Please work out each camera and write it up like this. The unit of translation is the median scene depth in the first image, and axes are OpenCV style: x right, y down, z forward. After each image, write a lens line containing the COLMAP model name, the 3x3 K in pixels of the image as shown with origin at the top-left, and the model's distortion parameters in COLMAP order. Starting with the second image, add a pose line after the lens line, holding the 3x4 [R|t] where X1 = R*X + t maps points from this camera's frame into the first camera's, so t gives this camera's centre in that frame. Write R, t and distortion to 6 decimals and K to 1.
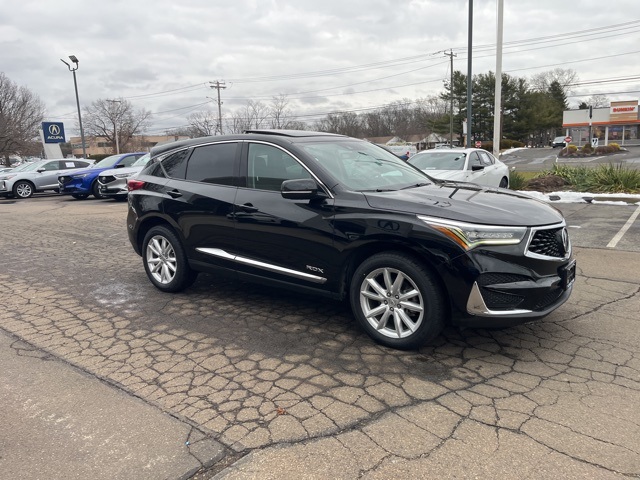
lens RADIAL K [[482.7, 0, 319.2], [0, 482.7, 235.5], [0, 0, 1]] dist [0.073280, -0.087050]
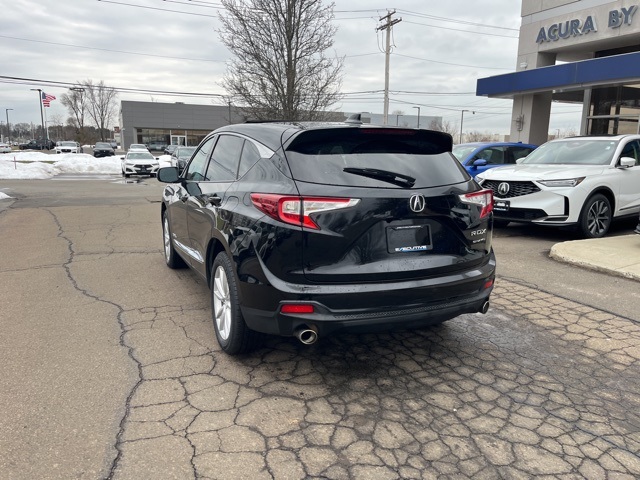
lens RADIAL K [[482.7, 0, 317.7], [0, 482.7, 240.5], [0, 0, 1]] dist [0.073280, -0.087050]
pose [[-0.882425, -0.066395, 0.465744, -0.655171], [0.096233, 0.943583, 0.316844, -0.355304], [-0.460505, 0.324411, -0.826252, 2.172671]]
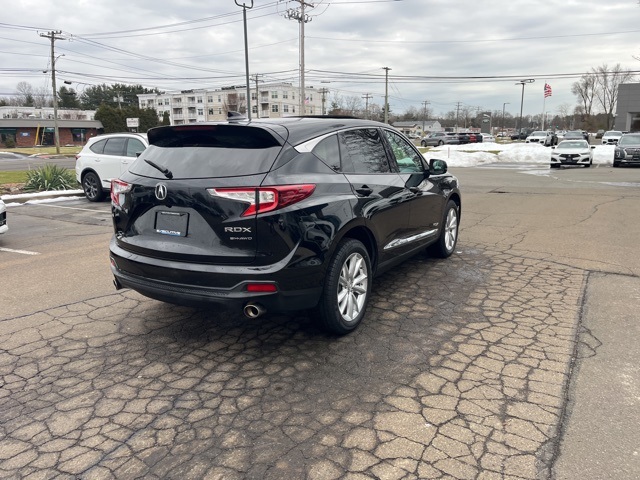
lens RADIAL K [[482.7, 0, 318.5], [0, 482.7, 235.9], [0, 0, 1]] dist [0.073280, -0.087050]
pose [[-0.126159, -0.164088, 0.978345, -1.252891], [0.185088, 0.965013, 0.185719, -0.205649], [-0.974590, 0.204510, -0.091375, 1.373062]]
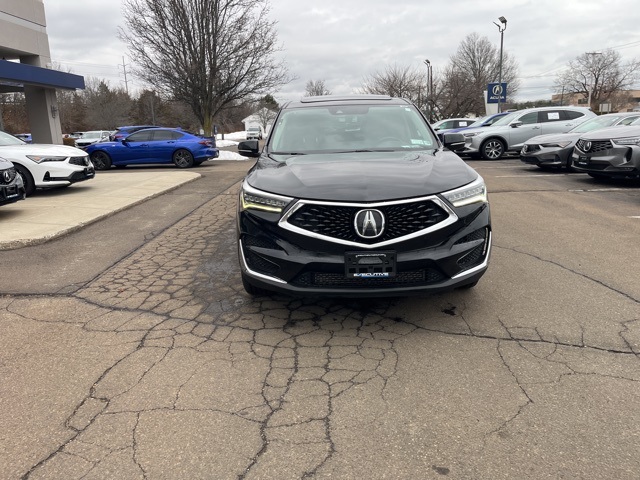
lens RADIAL K [[482.7, 0, 317.9], [0, 482.7, 237.7], [0, 0, 1]] dist [0.073280, -0.087050]
pose [[0.607422, 0.190048, -0.771311, 0.966346], [-0.122576, 0.981755, 0.145369, -0.068458], [0.784865, 0.006244, 0.619635, 0.352525]]
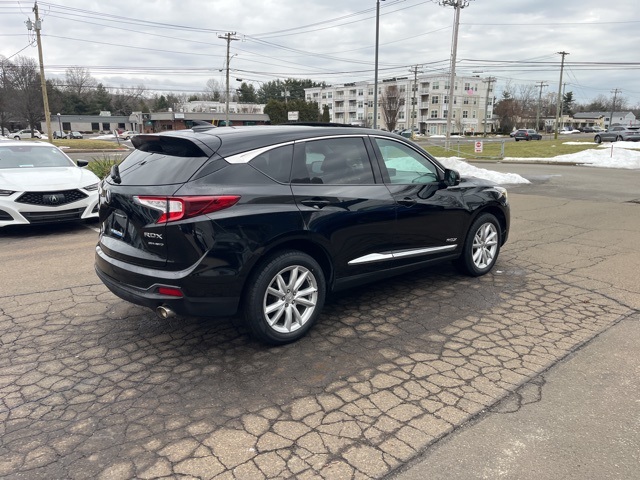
lens RADIAL K [[482.7, 0, 319.3], [0, 482.7, 243.9], [0, 0, 1]] dist [0.073280, -0.087050]
pose [[0.196414, -0.191815, 0.961576, -1.228493], [0.163452, 0.973362, 0.160779, -0.171077], [-0.966801, 0.125592, 0.222535, 0.989580]]
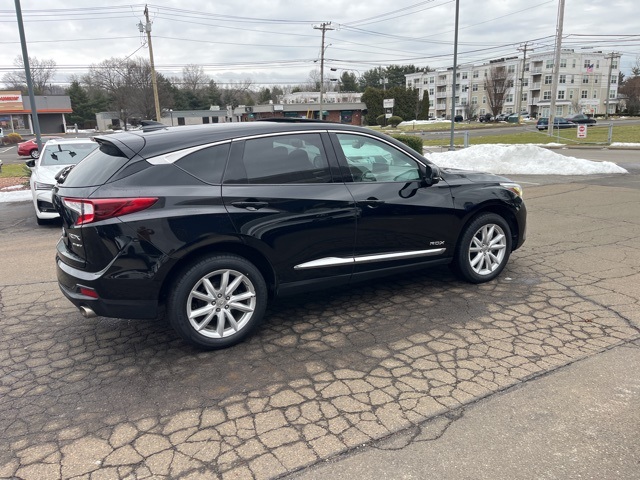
lens RADIAL K [[482.7, 0, 318.7], [0, 482.7, 242.5], [0, 0, 1]] dist [0.073280, -0.087050]
pose [[0.394289, -0.203486, 0.896175, -1.087332], [0.173001, 0.974177, 0.145082, -0.139504], [-0.902556, 0.097835, 0.419311, 0.723205]]
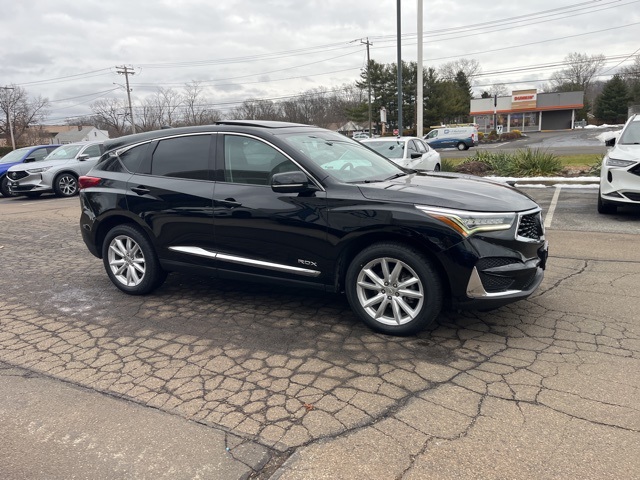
lens RADIAL K [[482.7, 0, 320.0], [0, 482.7, 245.2], [0, 0, 1]] dist [0.073280, -0.087050]
pose [[0.985657, -0.048310, 0.161698, -0.133919], [0.041588, 0.998134, 0.044700, -0.009230], [-0.163556, -0.037334, 0.985827, 0.016408]]
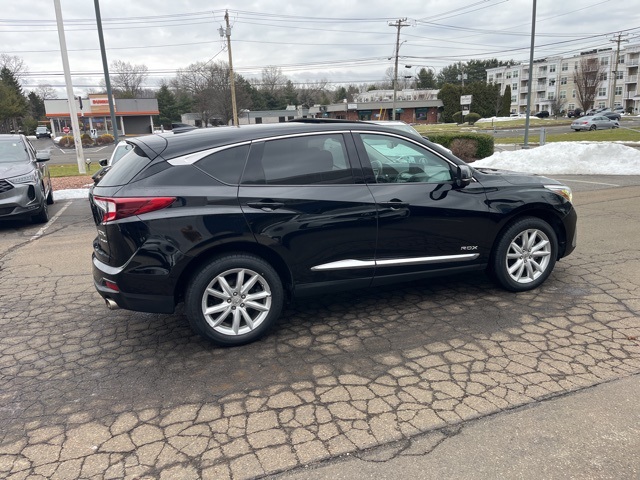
lens RADIAL K [[482.7, 0, 318.7], [0, 482.7, 241.1], [0, 0, 1]] dist [0.073280, -0.087050]
pose [[0.528279, -0.191484, 0.827197, -1.032786], [0.167035, 0.978638, 0.119866, -0.126808], [-0.832479, 0.074848, 0.548978, 0.636454]]
